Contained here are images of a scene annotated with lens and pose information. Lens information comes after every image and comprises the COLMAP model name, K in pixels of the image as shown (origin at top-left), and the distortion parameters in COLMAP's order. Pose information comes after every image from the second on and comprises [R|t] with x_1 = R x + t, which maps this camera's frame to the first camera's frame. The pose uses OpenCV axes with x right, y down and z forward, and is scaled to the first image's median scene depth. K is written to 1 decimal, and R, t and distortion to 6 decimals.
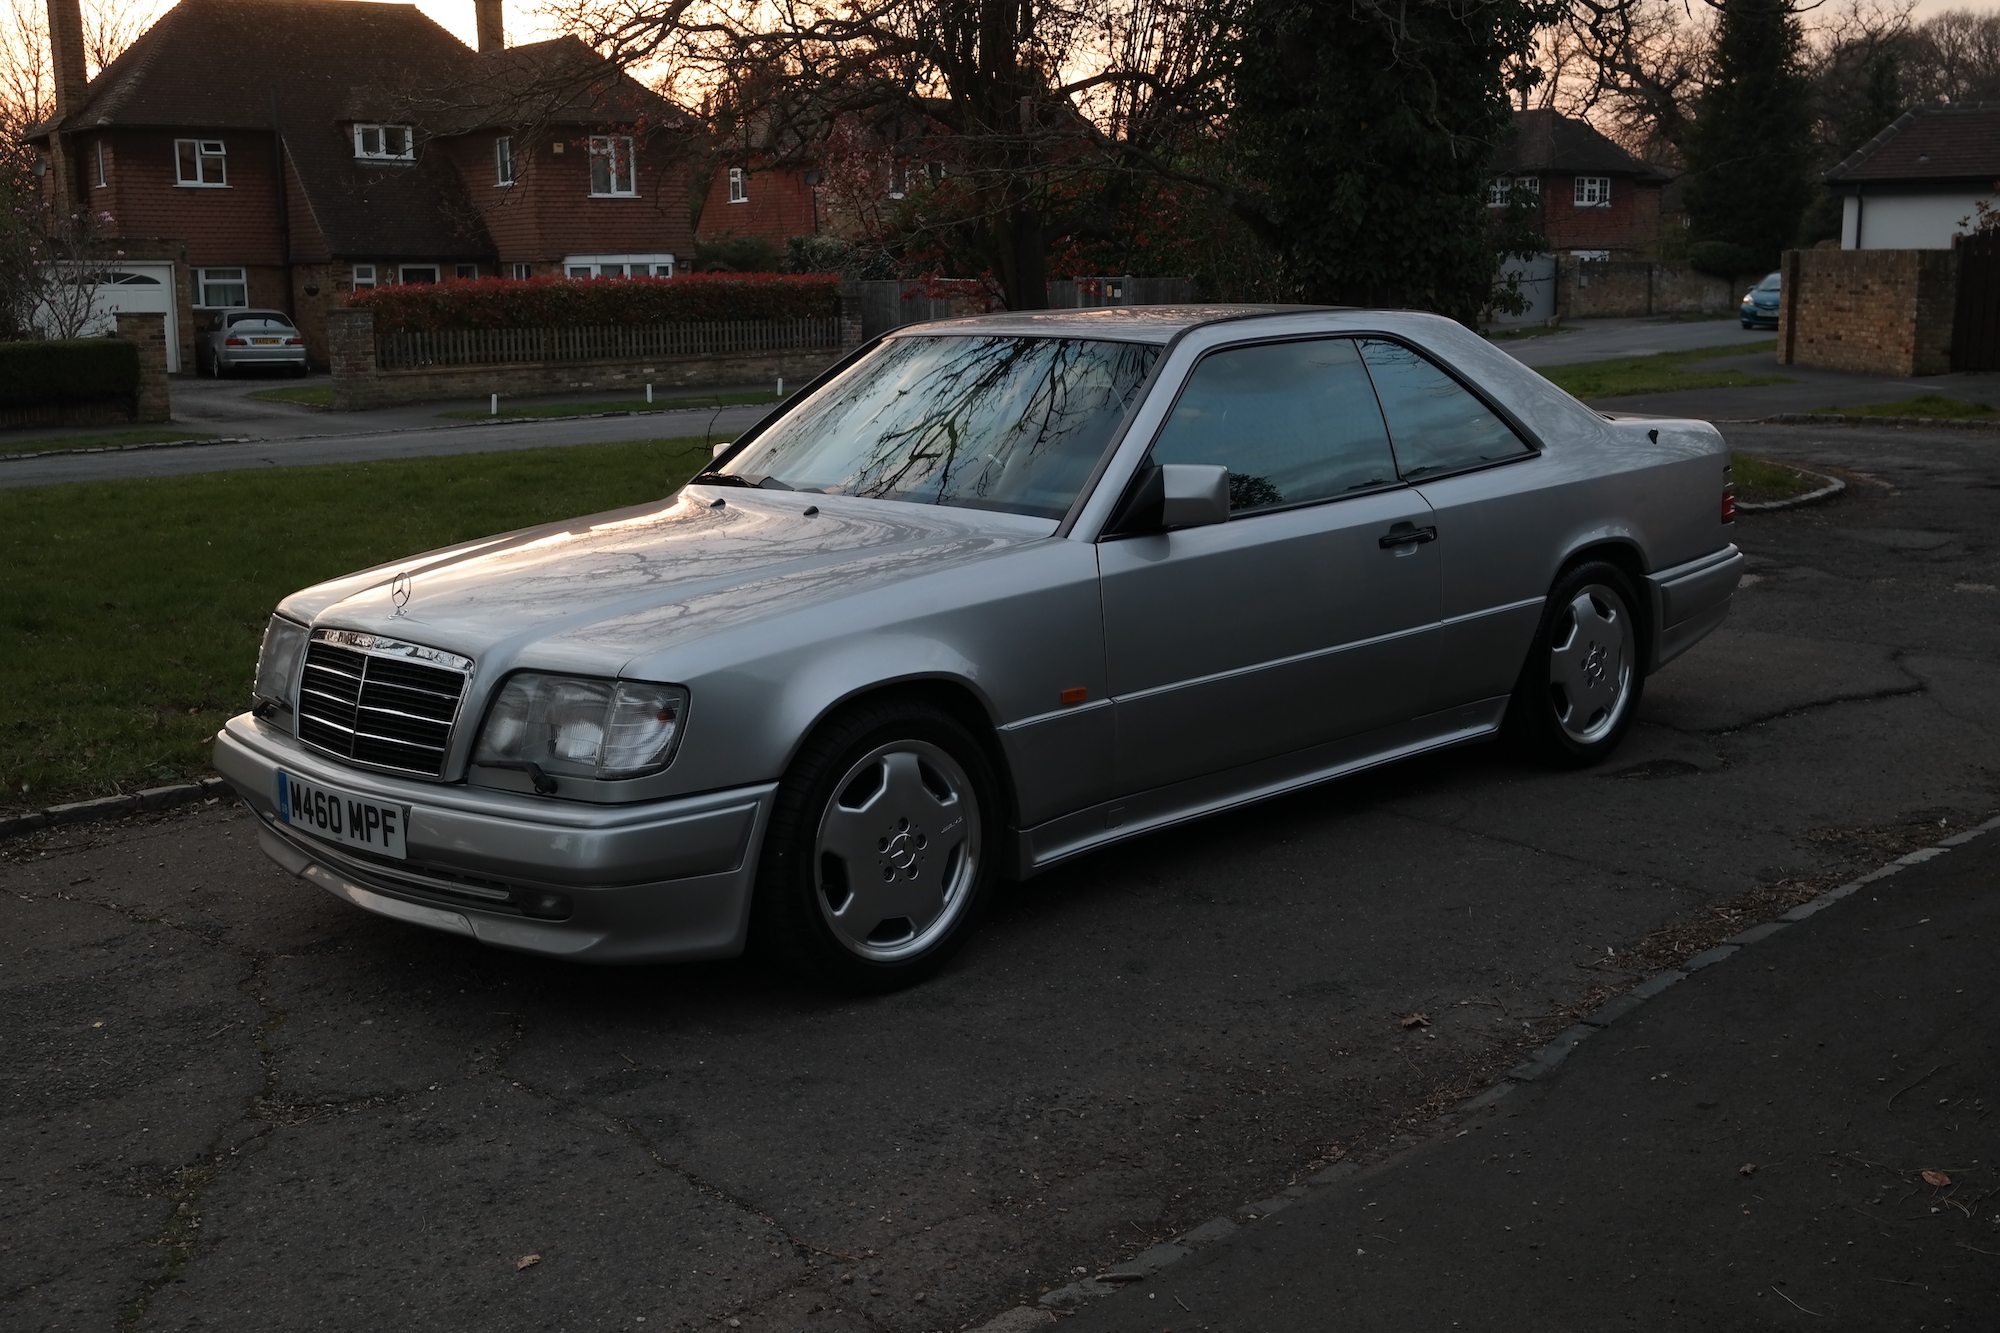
lens RADIAL K [[2304.6, 0, 989.9], [0, 2304.6, 667.5], [0, 0, 1]] dist [0.023660, 0.000000]
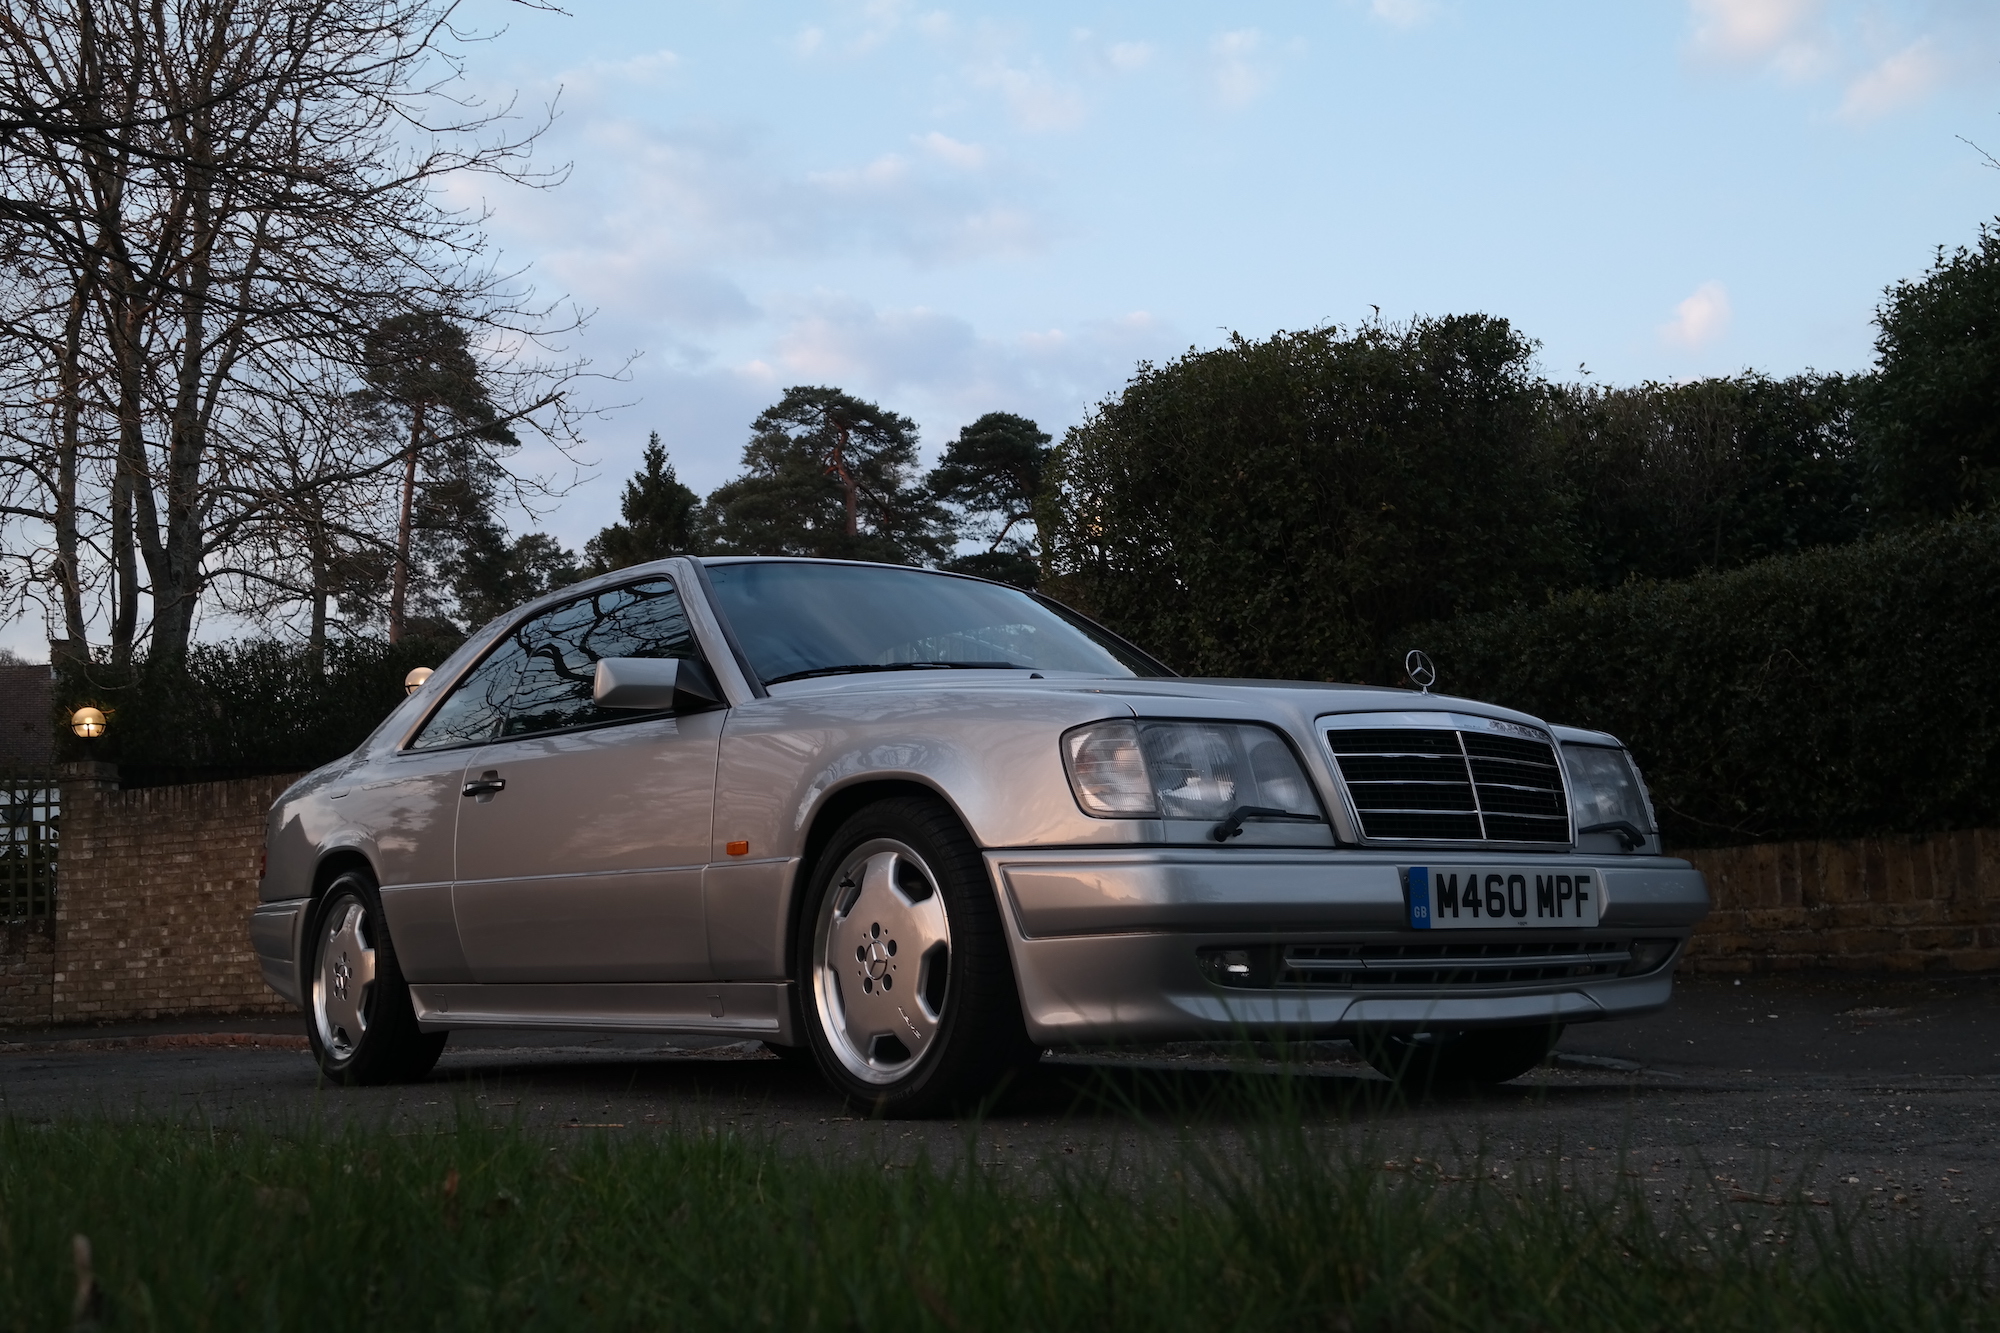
lens RADIAL K [[2304.6, 0, 994.9], [0, 2304.6, 671.1], [0, 0, 1]] dist [0.023660, 0.000000]
pose [[0.128247, 0.145971, 0.980941, -1.217122], [0.194071, 0.966292, -0.169163, 0.092784], [-0.972568, 0.212067, 0.095596, 1.109612]]
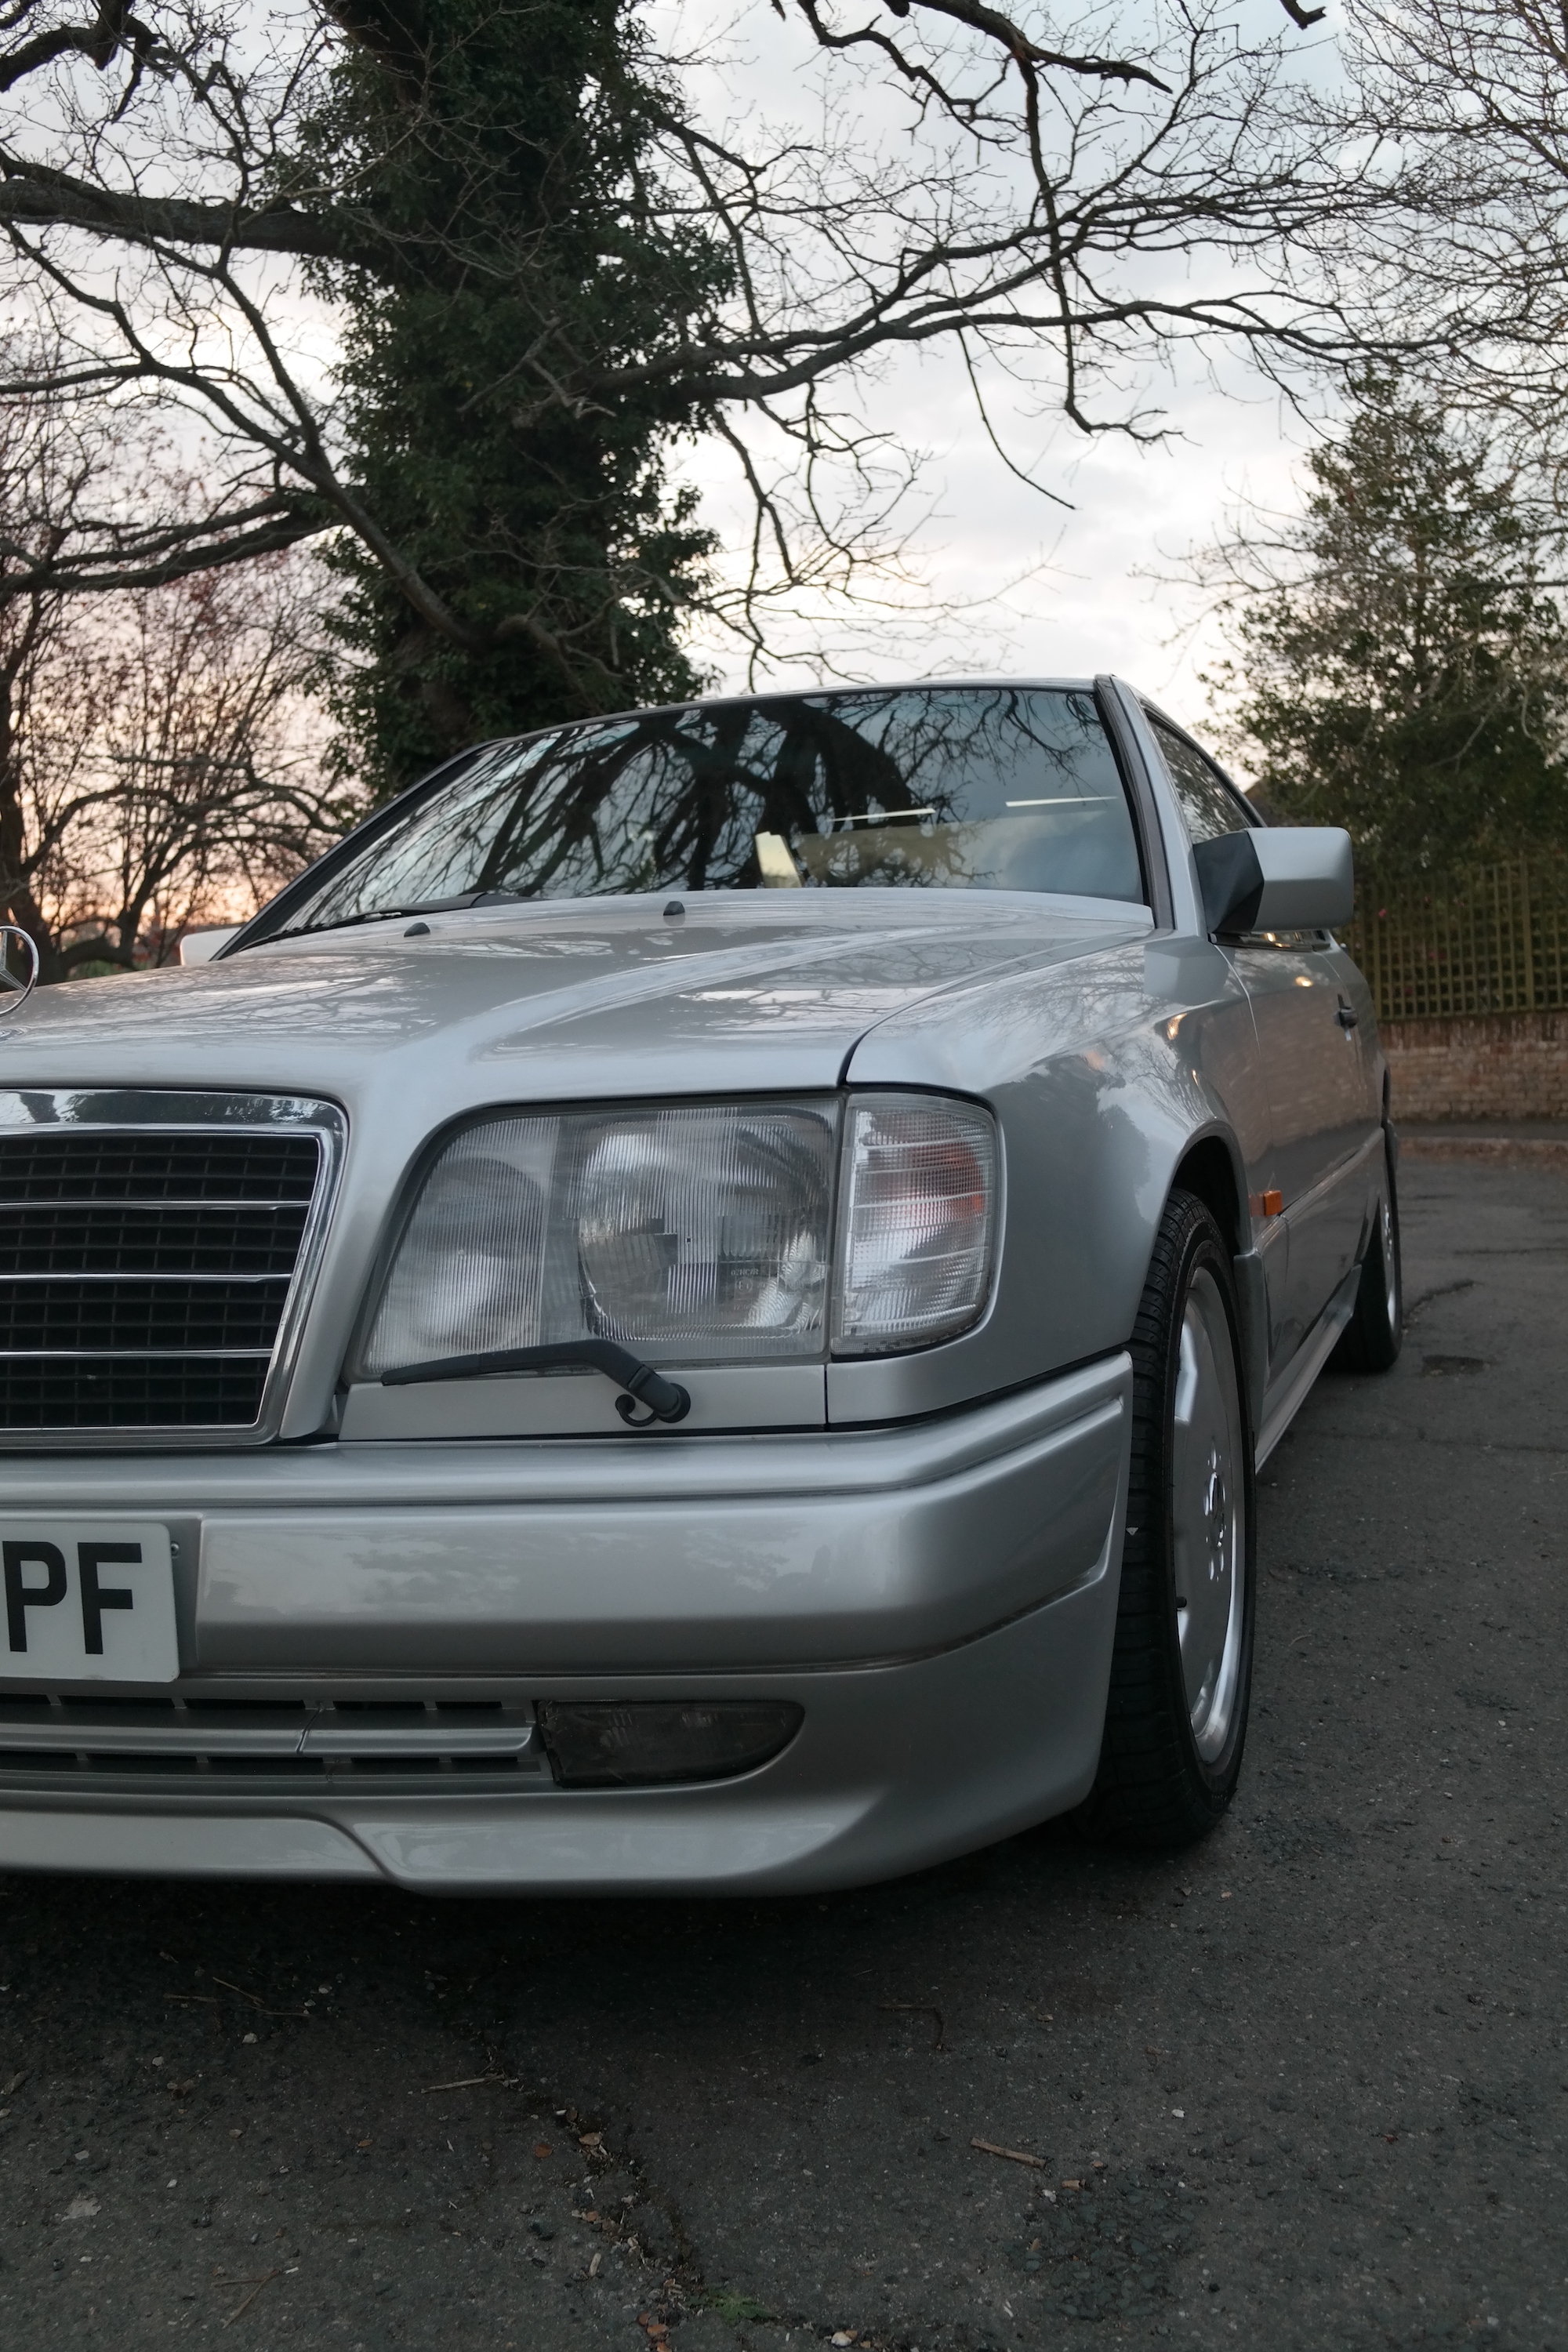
lens RADIAL K [[2077.2, 0, 769.9], [0, 2077.2, 1173.0], [0, 0, 1]] dist [0.016796, 0.003274]
pose [[0.902096, -0.043762, 0.429311, -0.297612], [0.101936, 0.988301, -0.113452, 0.051847], [-0.419324, 0.146106, 0.896003, 0.665141]]
